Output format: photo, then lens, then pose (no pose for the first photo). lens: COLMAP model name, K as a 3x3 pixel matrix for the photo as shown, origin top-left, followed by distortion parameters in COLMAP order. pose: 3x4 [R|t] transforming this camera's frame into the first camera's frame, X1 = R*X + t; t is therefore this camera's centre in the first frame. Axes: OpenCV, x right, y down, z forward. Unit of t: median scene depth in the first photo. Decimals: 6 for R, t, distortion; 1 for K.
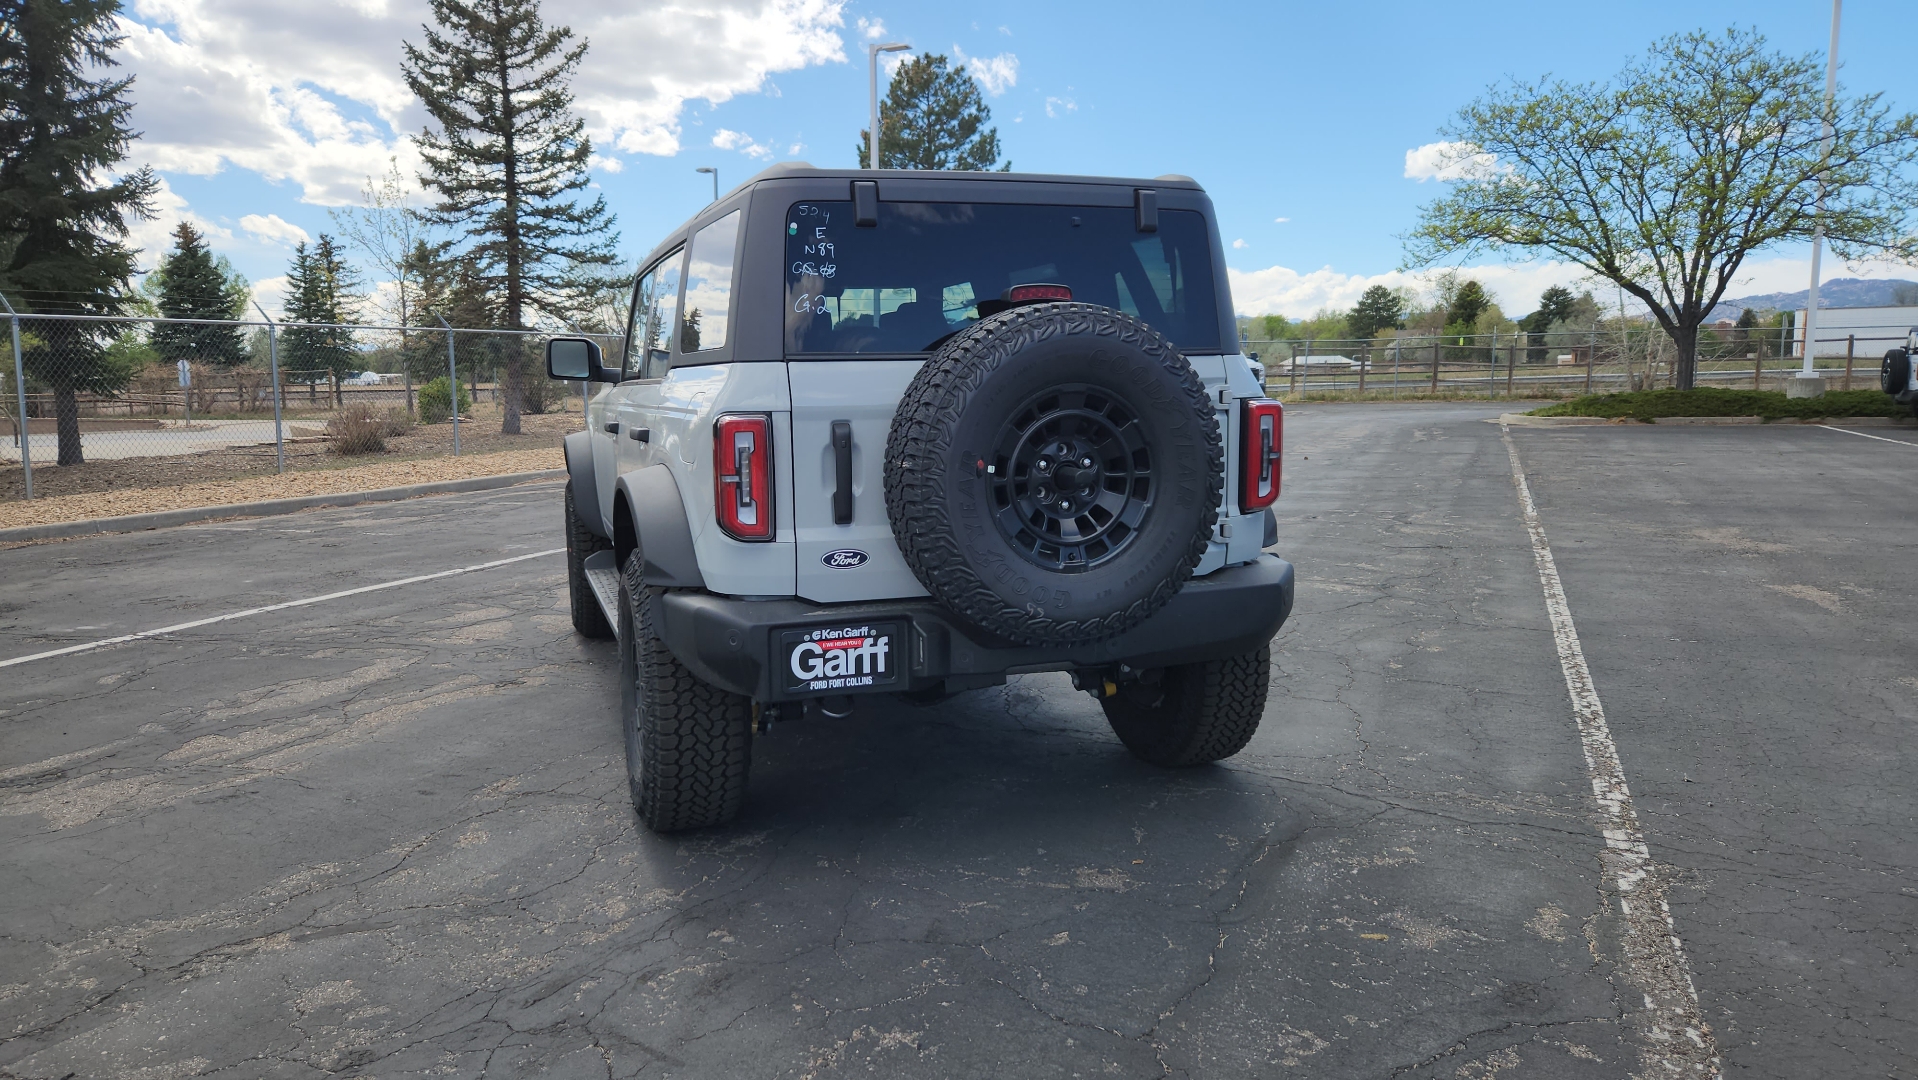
lens RADIAL K [[1288.2, 0, 924.4], [0, 1288.2, 528.5], [0, 0, 1]] dist [0.068428, -0.057320]
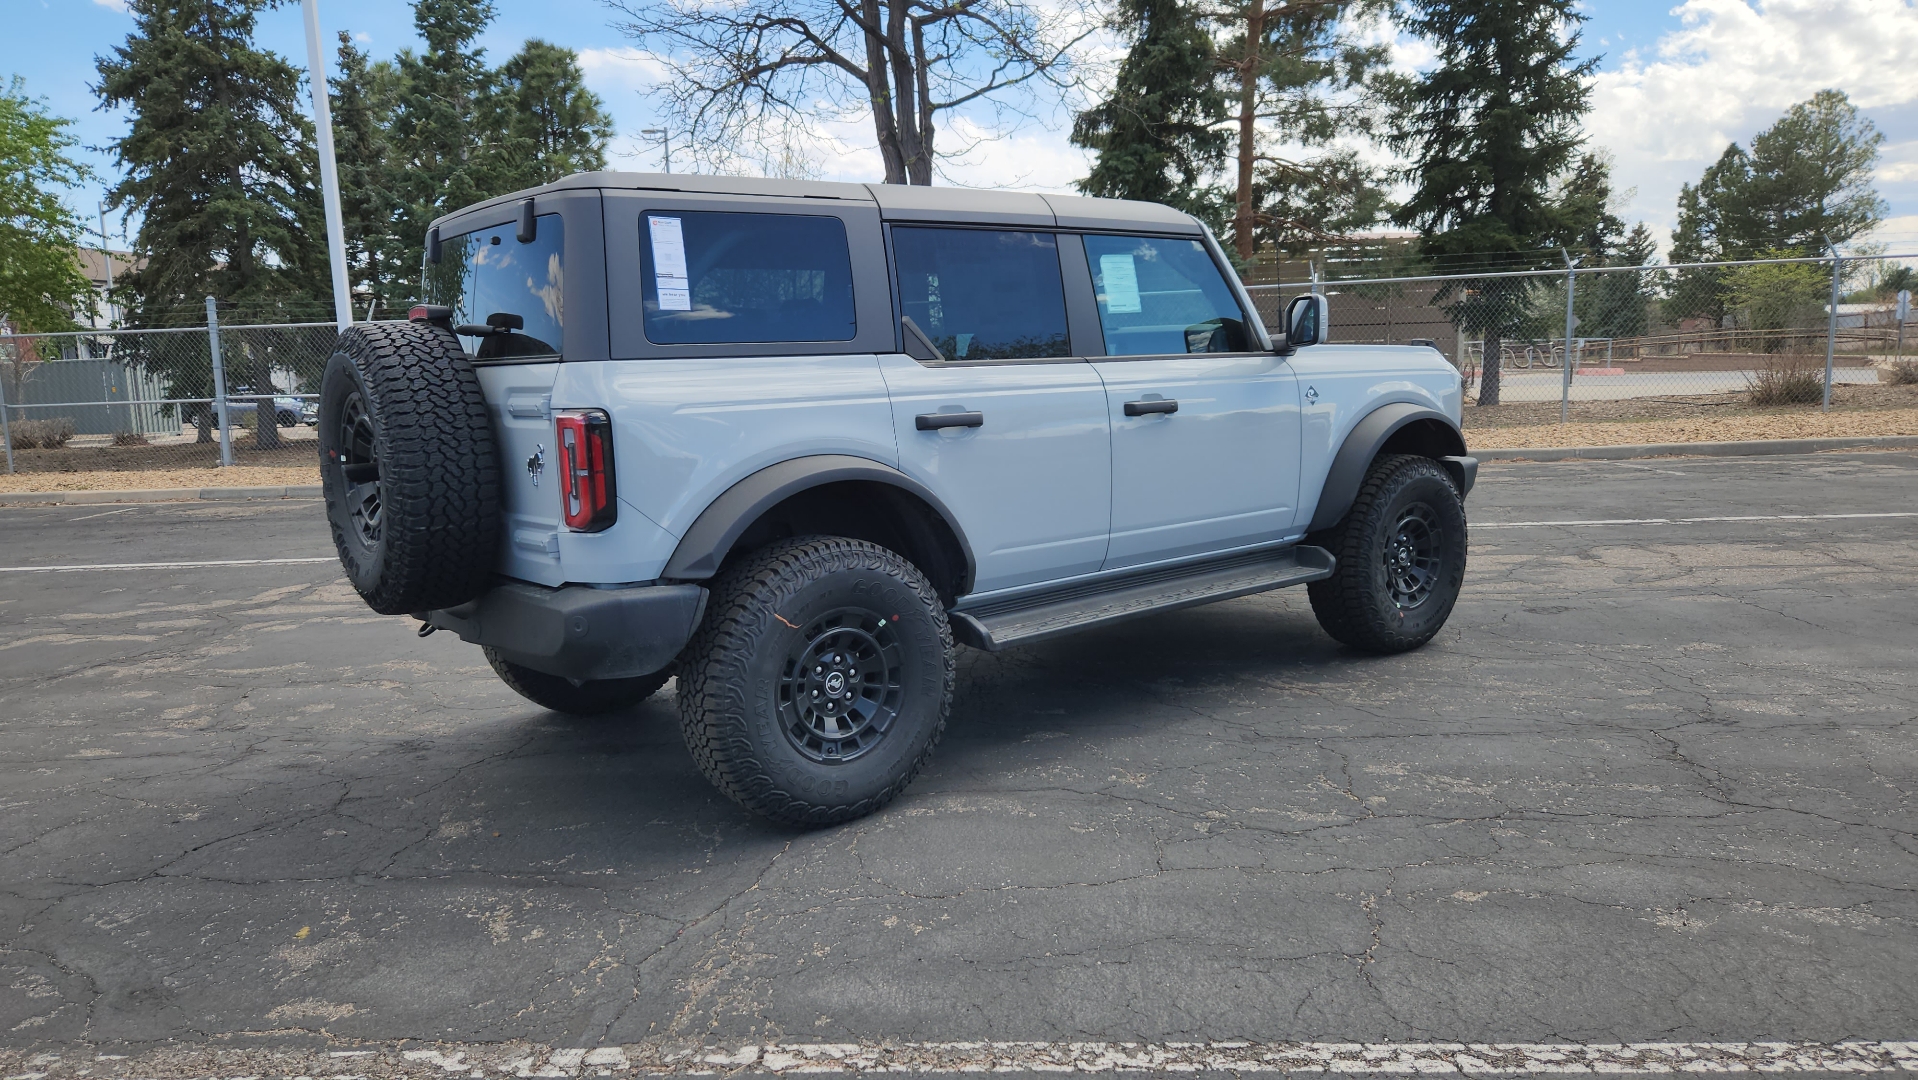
lens RADIAL K [[1284.7, 0, 921.4], [0, 1284.7, 535.9], [0, 0, 1]] dist [0.062725, -0.045831]
pose [[0.325154, 0.134621, -0.936030, 1.056412], [-0.080836, 0.990149, 0.114324, -0.119027], [0.942200, 0.038492, 0.332833, 0.809363]]
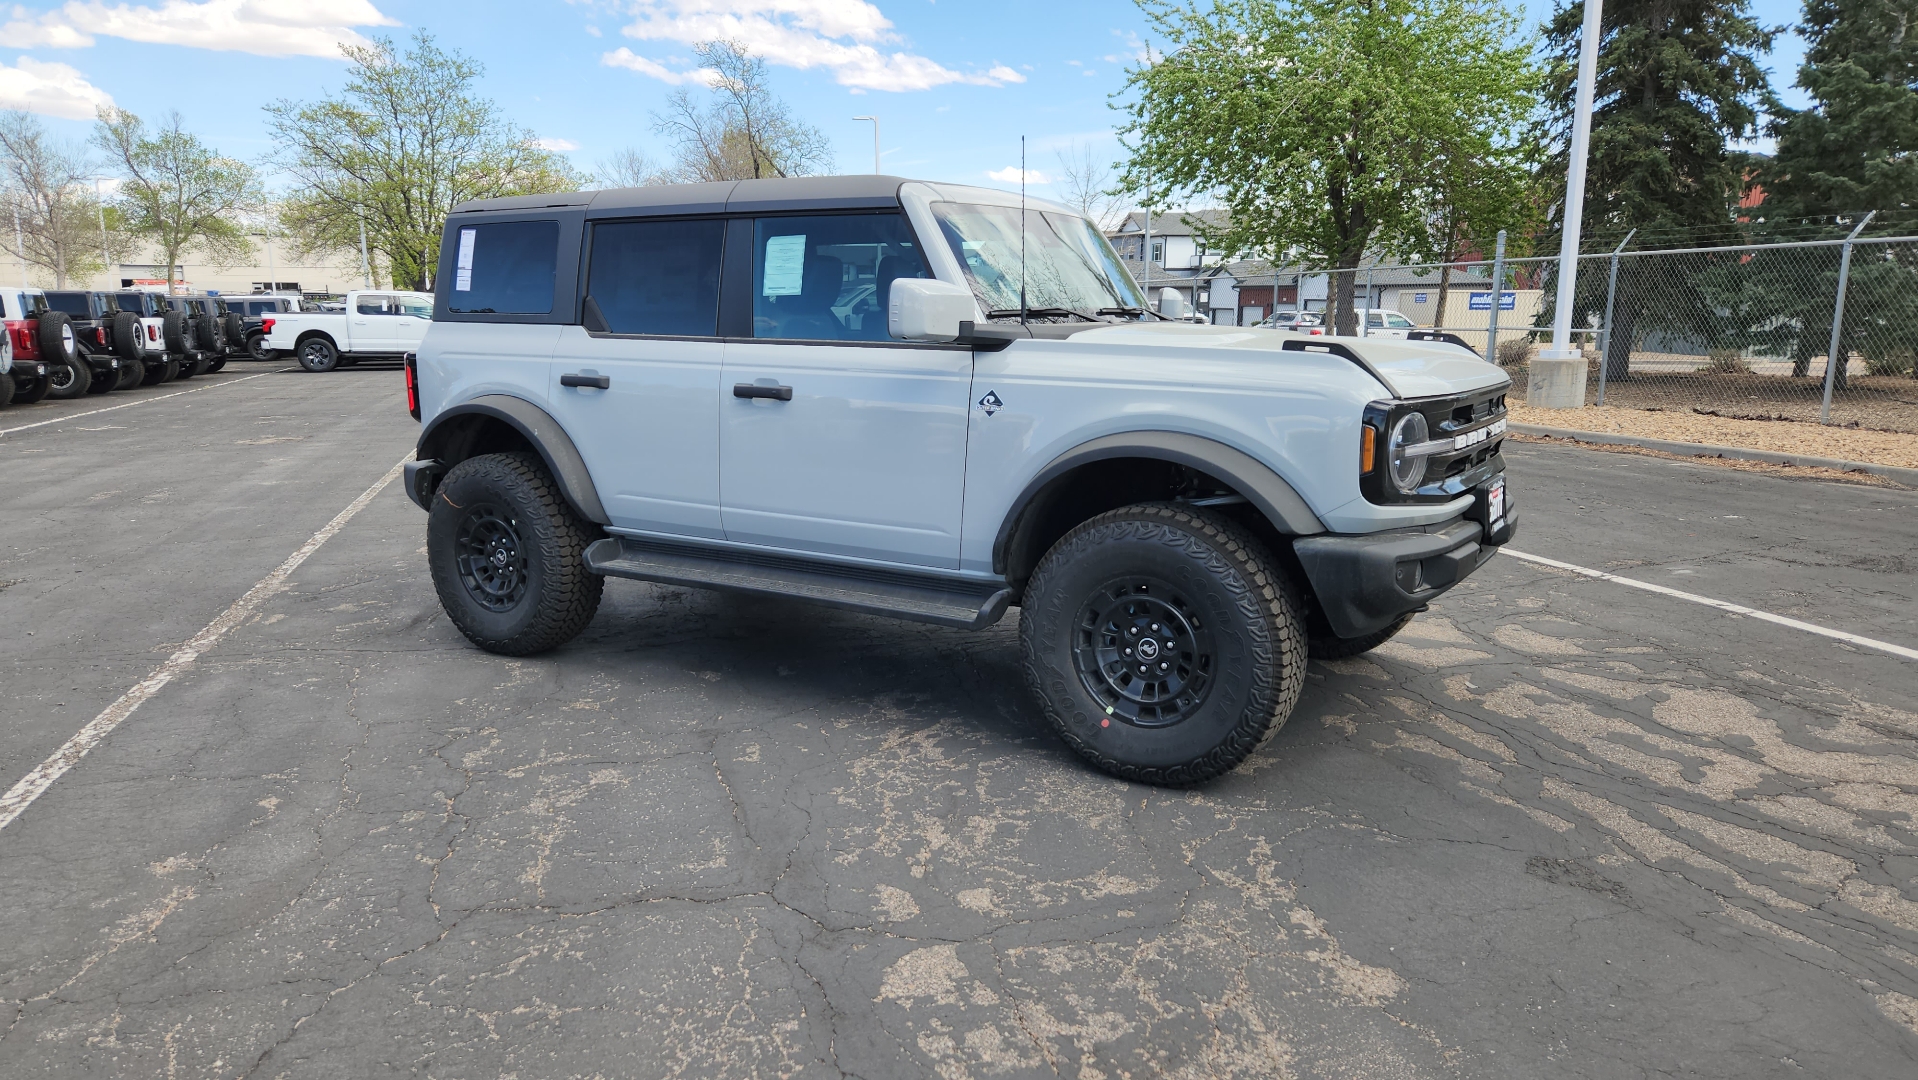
lens RADIAL K [[1271.5, 0, 933.7], [0, 1271.5, 568.7], [0, 0, 1]] dist [0.065080, -0.047669]
pose [[-0.780544, 0.141885, -0.608786, 0.655367], [-0.060591, 0.952141, 0.299593, -0.304524], [0.622158, 0.270733, -0.734591, 2.252363]]
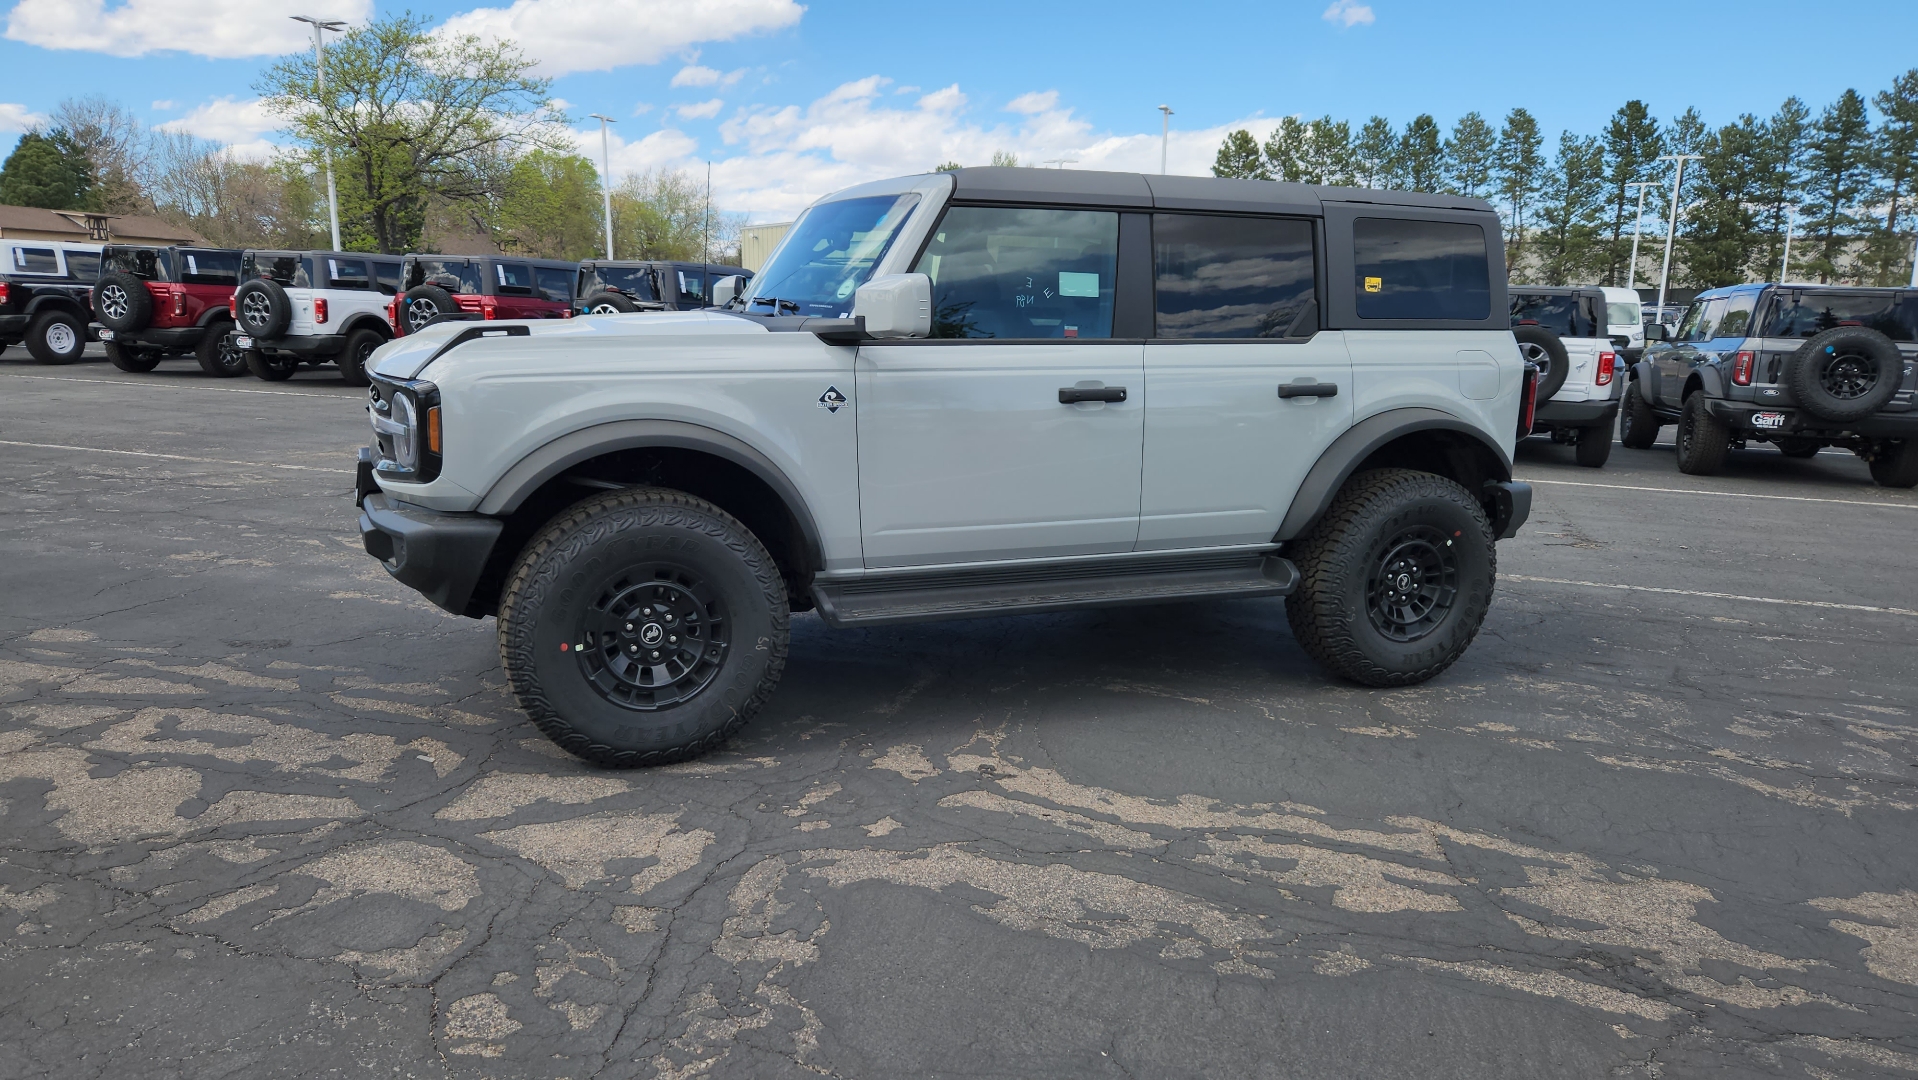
lens RADIAL K [[1282.3, 0, 917.7], [0, 1282.3, 559.2], [0, 0, 1]] dist [0.069876, -0.055434]
pose [[-0.078221, -0.184617, 0.979693, -1.311254], [0.095128, 0.976838, 0.191674, -0.176979], [-0.992387, 0.108189, -0.058847, 1.425990]]
